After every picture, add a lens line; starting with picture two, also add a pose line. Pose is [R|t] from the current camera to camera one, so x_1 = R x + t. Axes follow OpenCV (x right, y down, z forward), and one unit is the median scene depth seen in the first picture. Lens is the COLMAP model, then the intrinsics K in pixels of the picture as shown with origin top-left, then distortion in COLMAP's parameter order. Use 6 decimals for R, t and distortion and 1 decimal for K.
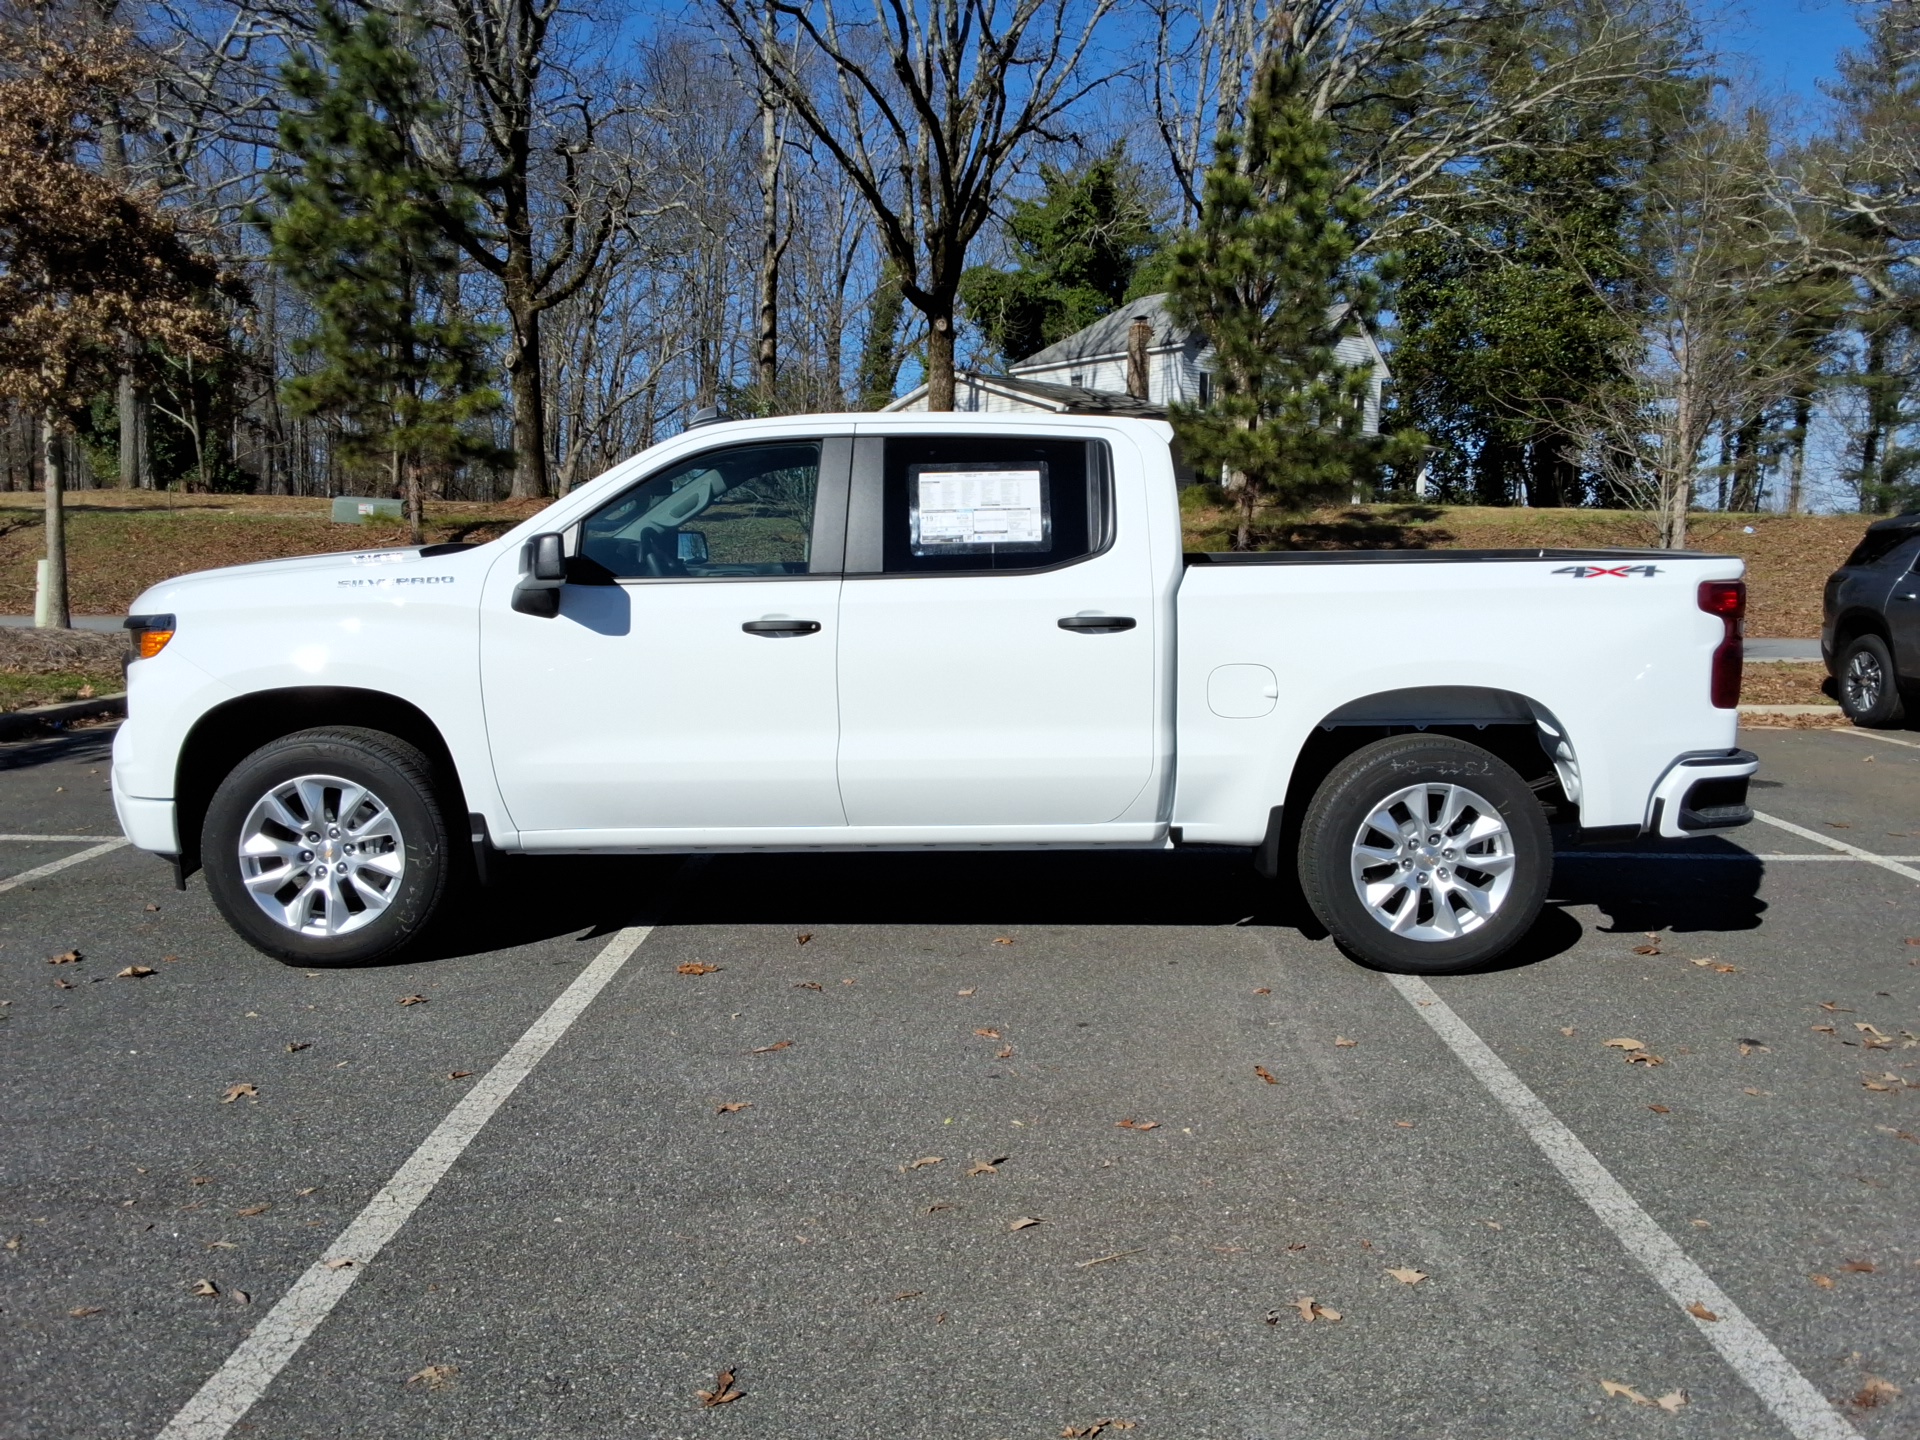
lens RADIAL K [[1534.4, 0, 971.2], [0, 1534.4, 718.6], [0, 0, 1]] dist [0.111292, -0.166240]
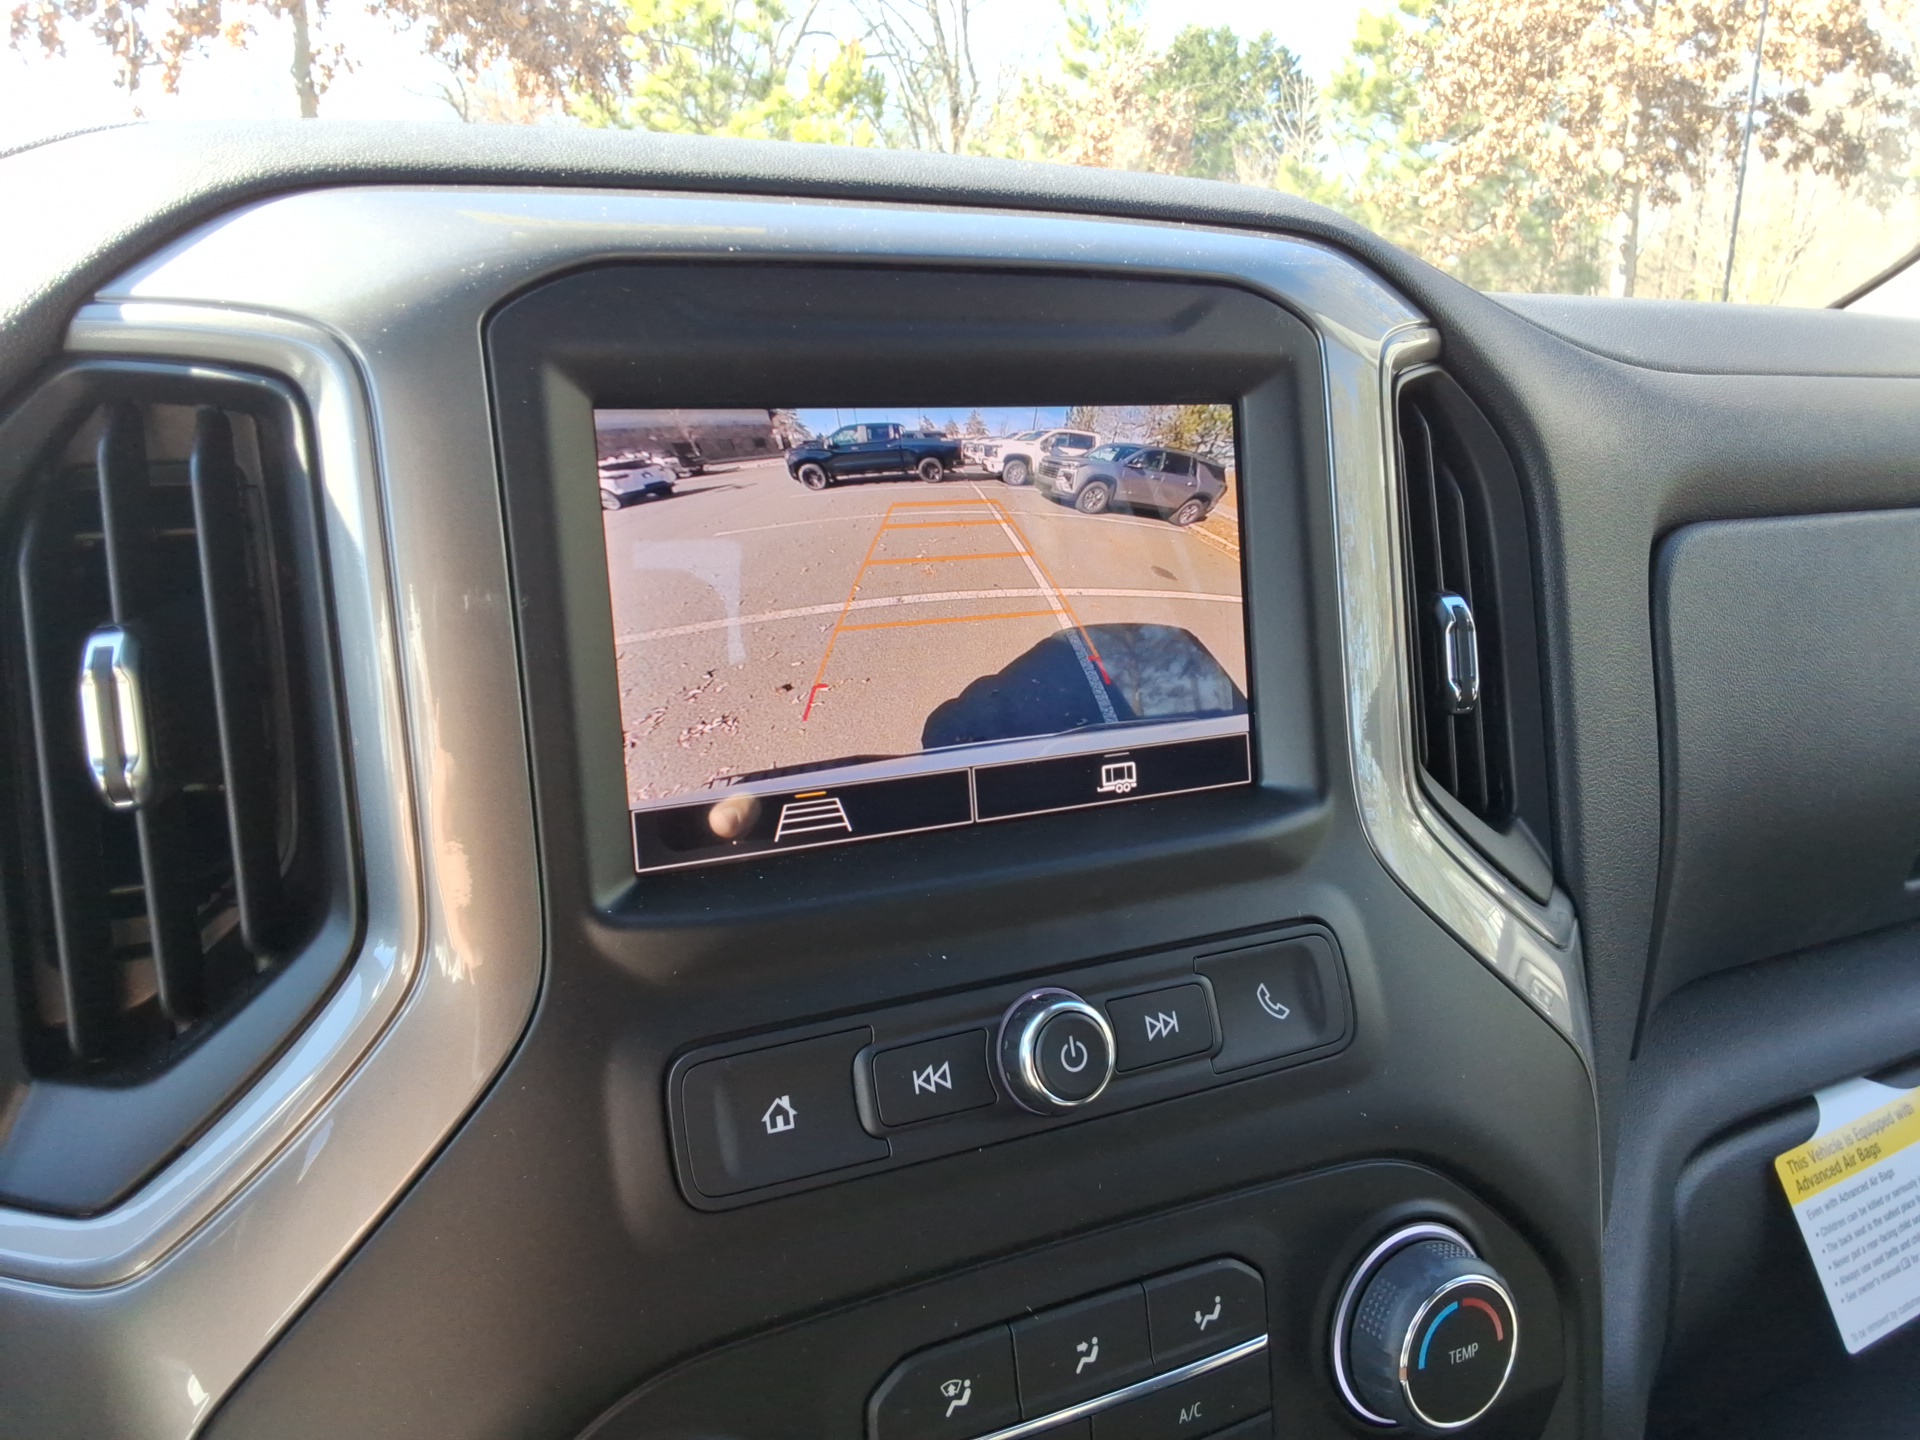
lens RADIAL K [[1534.4, 0, 968.7], [0, 1534.4, 708.9], [0, 0, 1]] dist [0.111292, -0.166240]
pose [[0.457907, 0.186622, -0.869191, -0.193375], [-0.112762, 0.982013, 0.151441, -0.116344], [0.881819, 0.028666, 0.470715, 1.128675]]
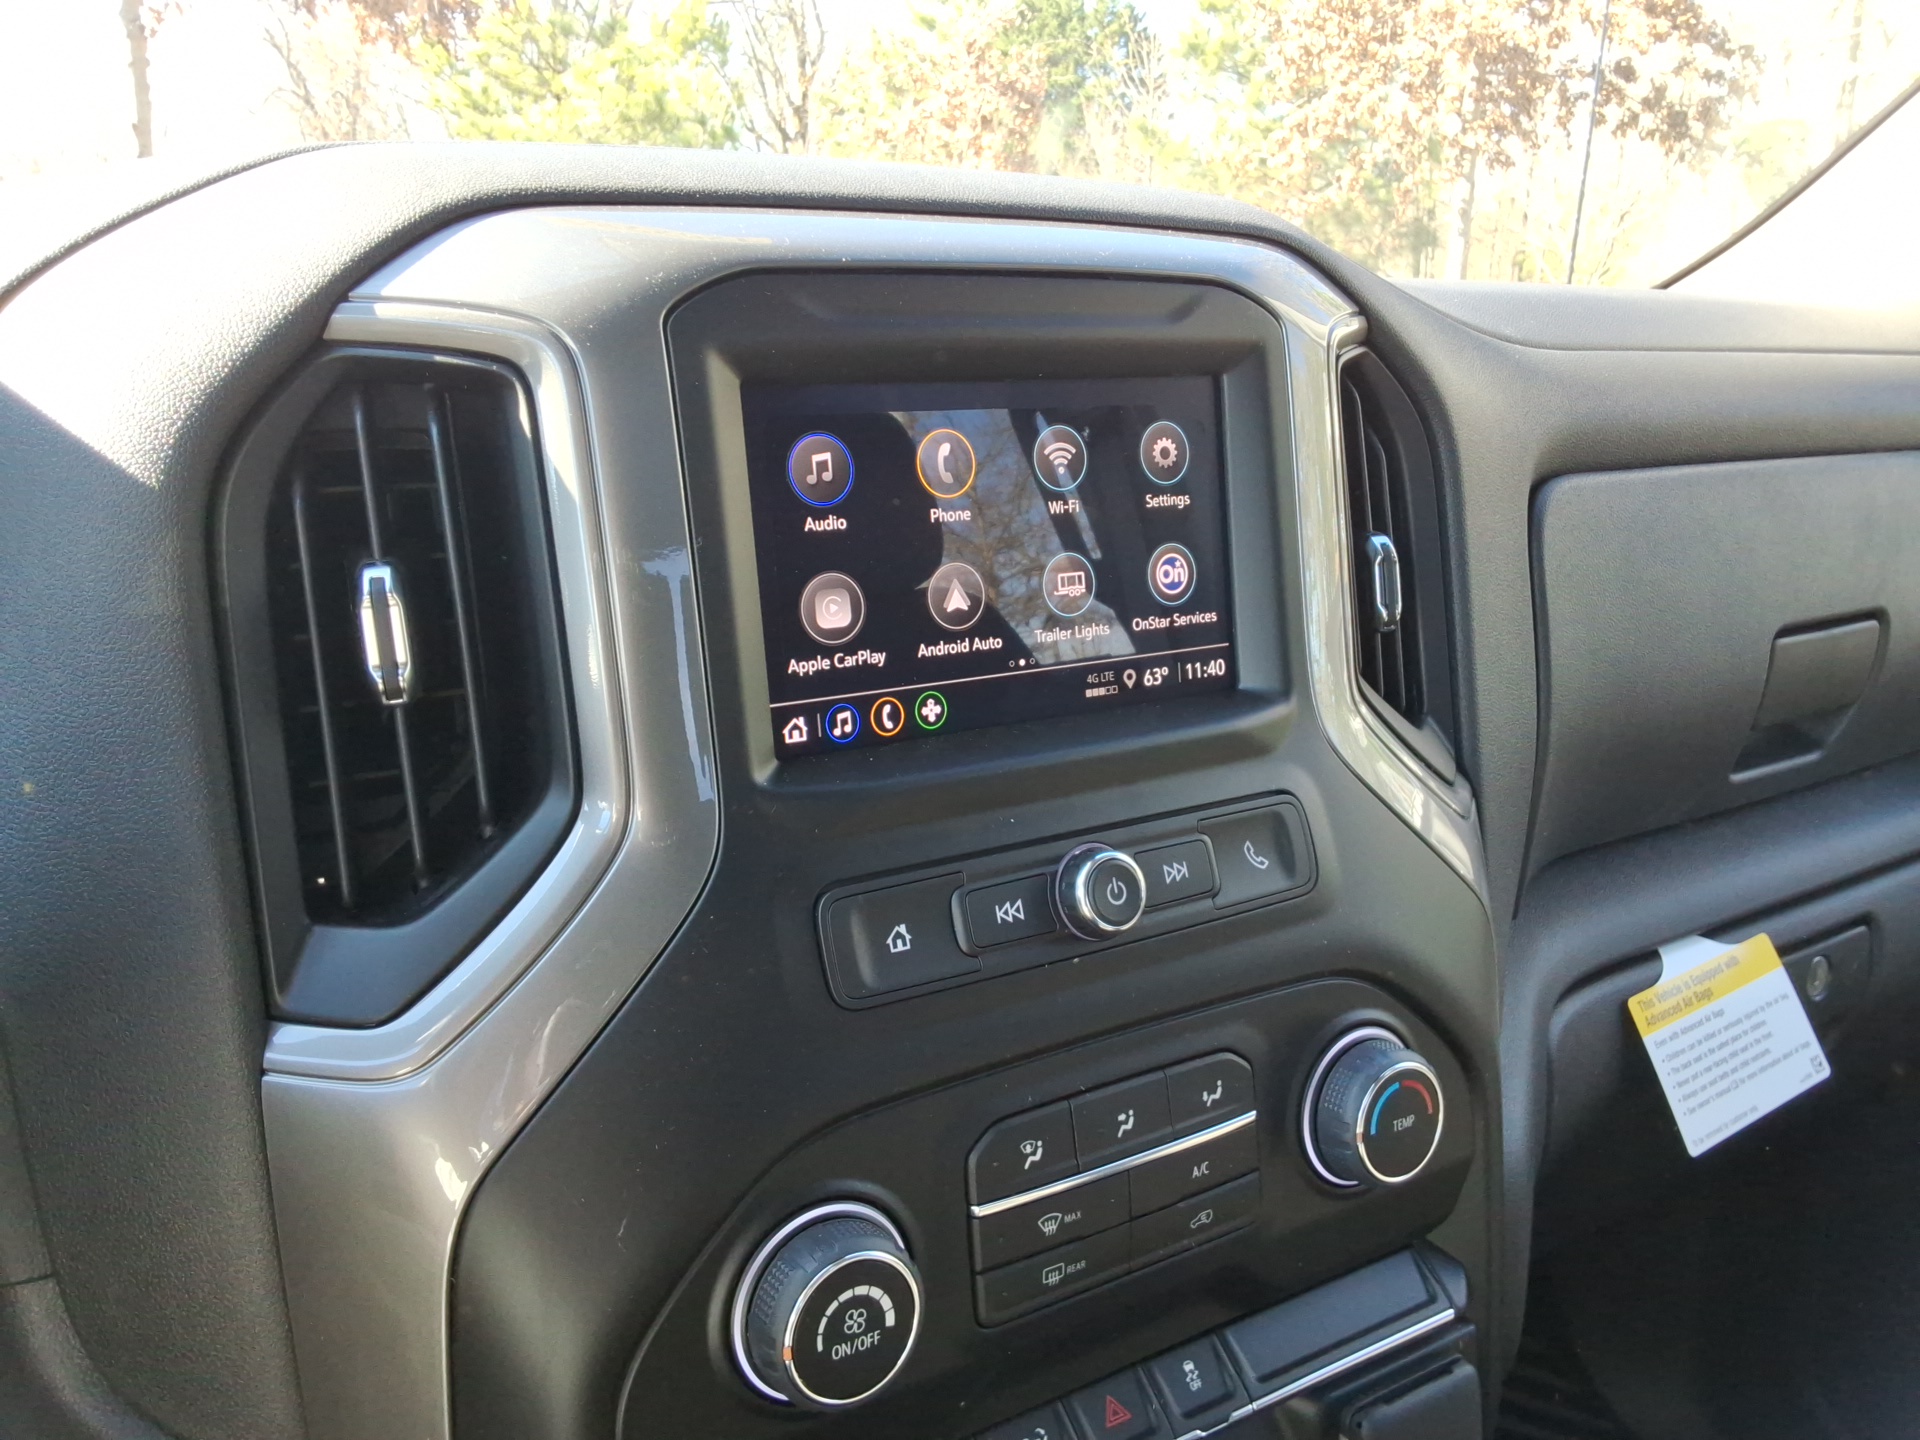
lens RADIAL K [[1534.4, 0, 959.0], [0, 1534.4, 710.3], [0, 0, 1]] dist [0.111292, -0.166240]
pose [[0.533084, 0.201336, -0.821757, -0.183504], [-0.109986, 0.979522, 0.168640, -0.115479], [0.838883, 0.000483, 0.544312, 1.111755]]
